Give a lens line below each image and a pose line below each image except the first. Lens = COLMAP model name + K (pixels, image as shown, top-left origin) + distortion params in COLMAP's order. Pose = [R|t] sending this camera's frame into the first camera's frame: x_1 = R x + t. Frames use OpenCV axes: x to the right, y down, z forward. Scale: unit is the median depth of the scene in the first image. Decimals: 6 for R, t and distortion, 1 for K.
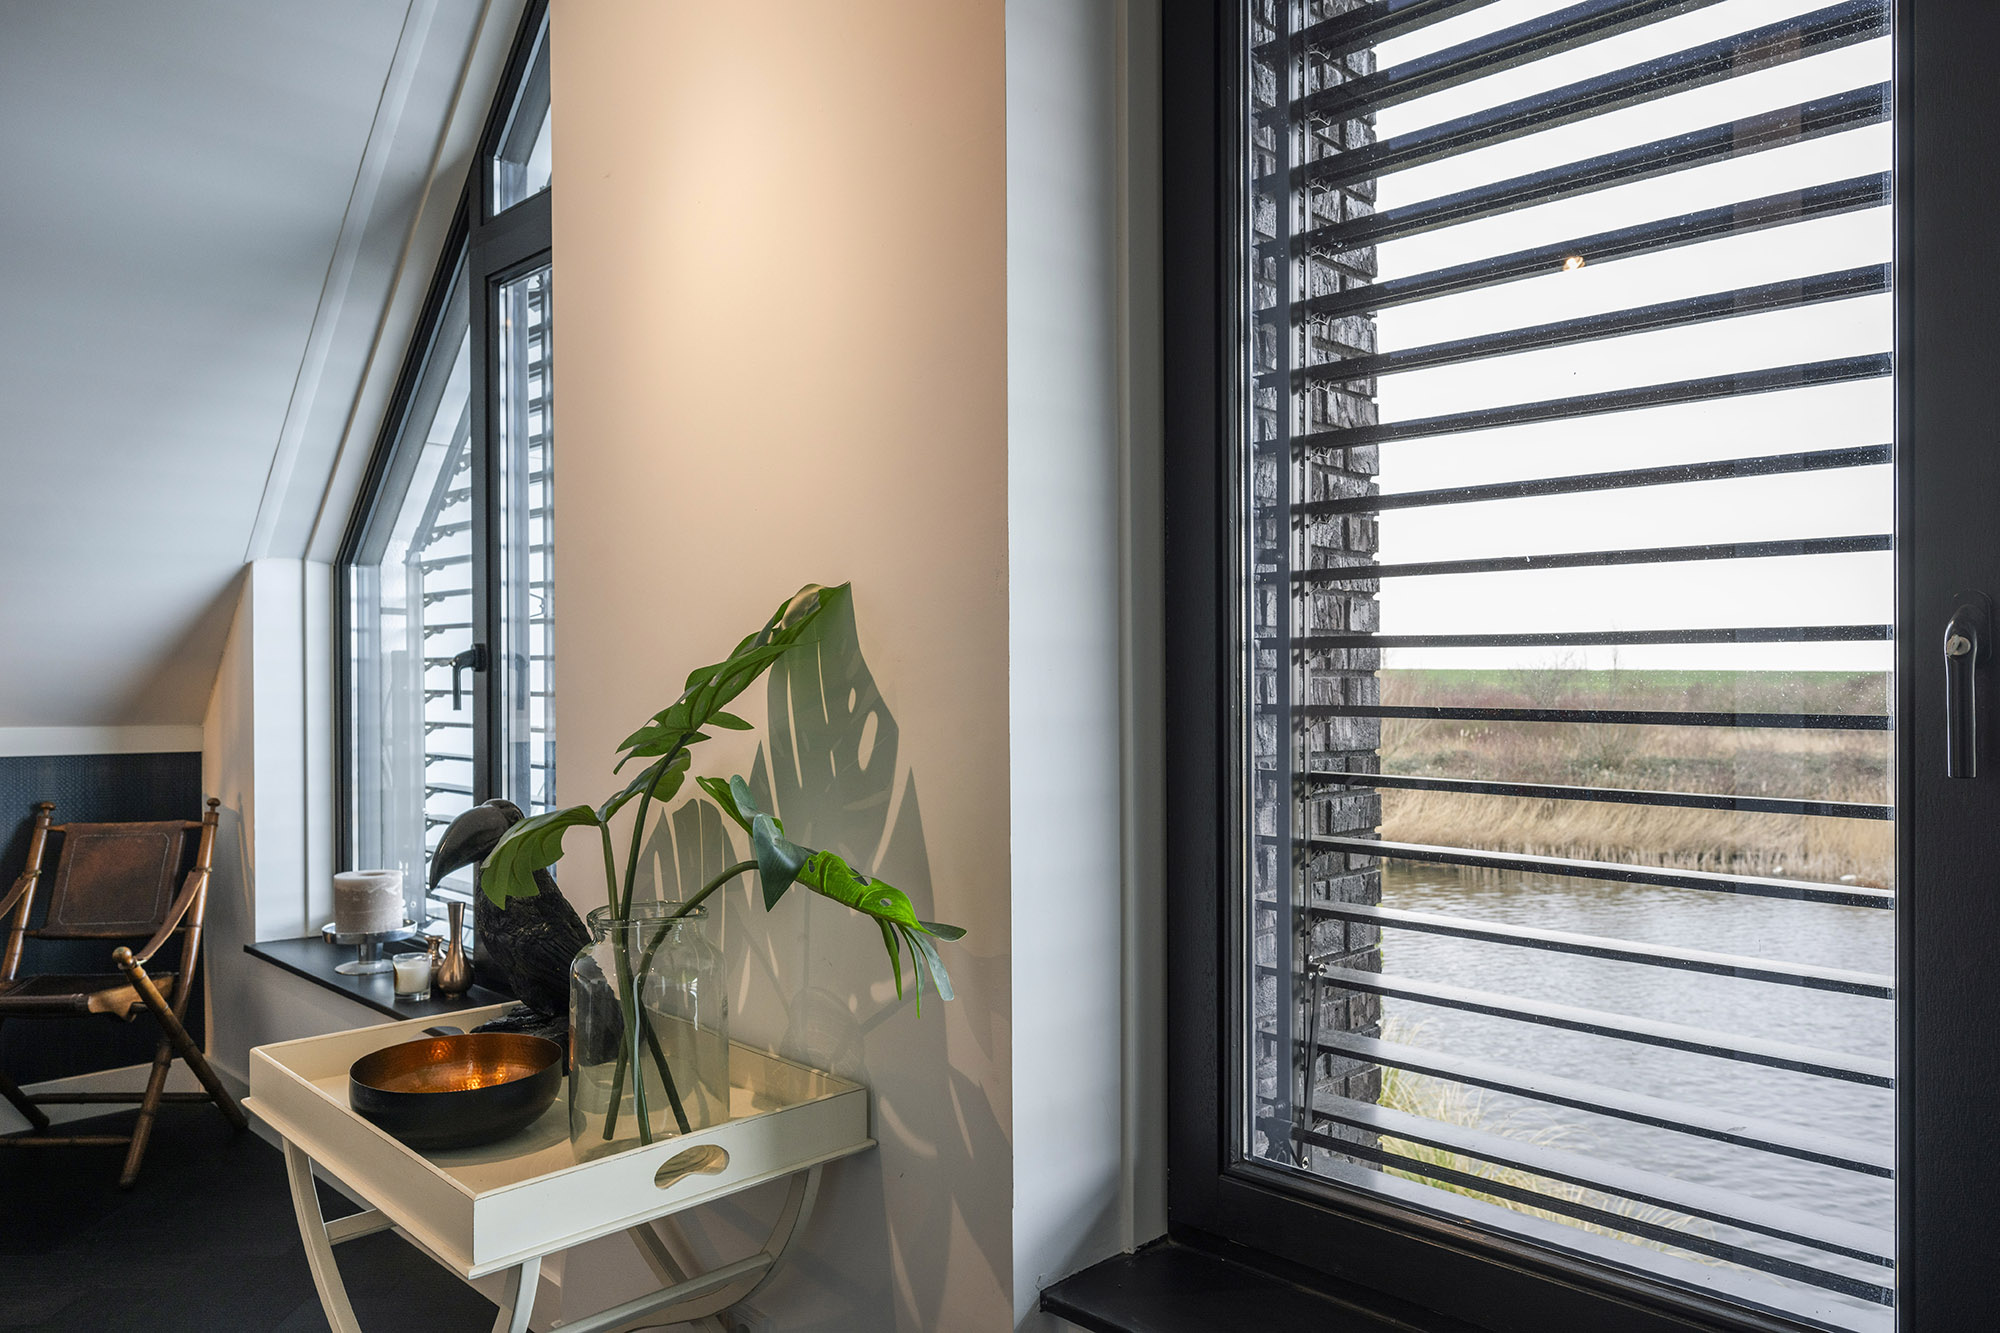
lens RADIAL K [[1337.7, 0, 997.2], [0, 1337.7, 677.3], [0, 0, 1]] dist [-0.003782, 0.000042]
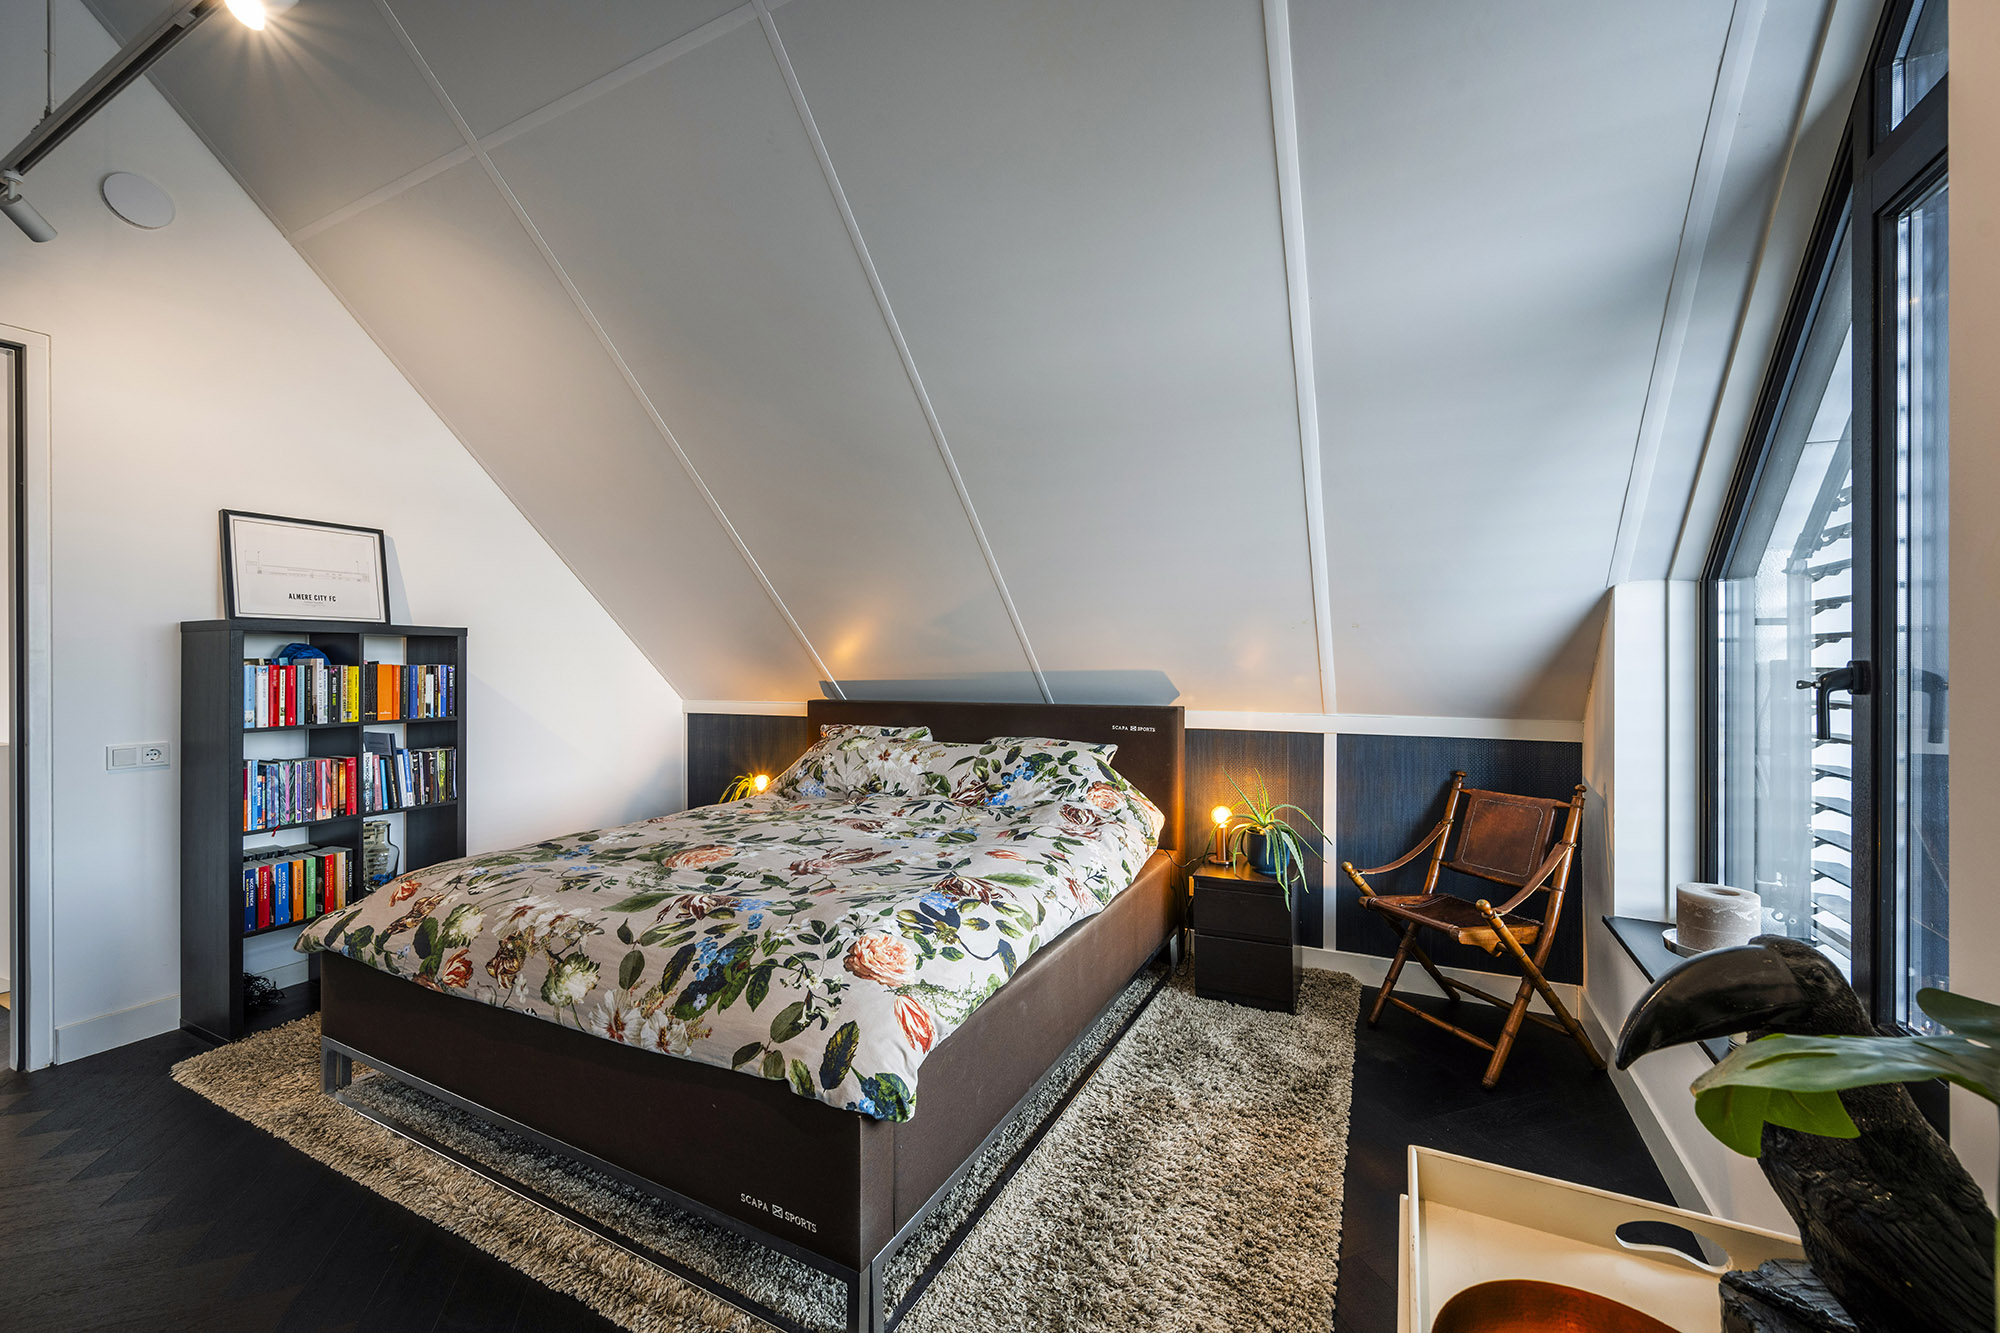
lens RADIAL K [[794.2, 0, 986.3], [0, 794.2, 674.6], [0, 0, 1]] dist [0.001292, 0.000051]
pose [[0.302273, 0.008021, -0.953188, -0.065208], [0.006421, 0.999925, 0.010451, -0.020622], [0.953200, -0.009279, 0.302198, 0.273415]]
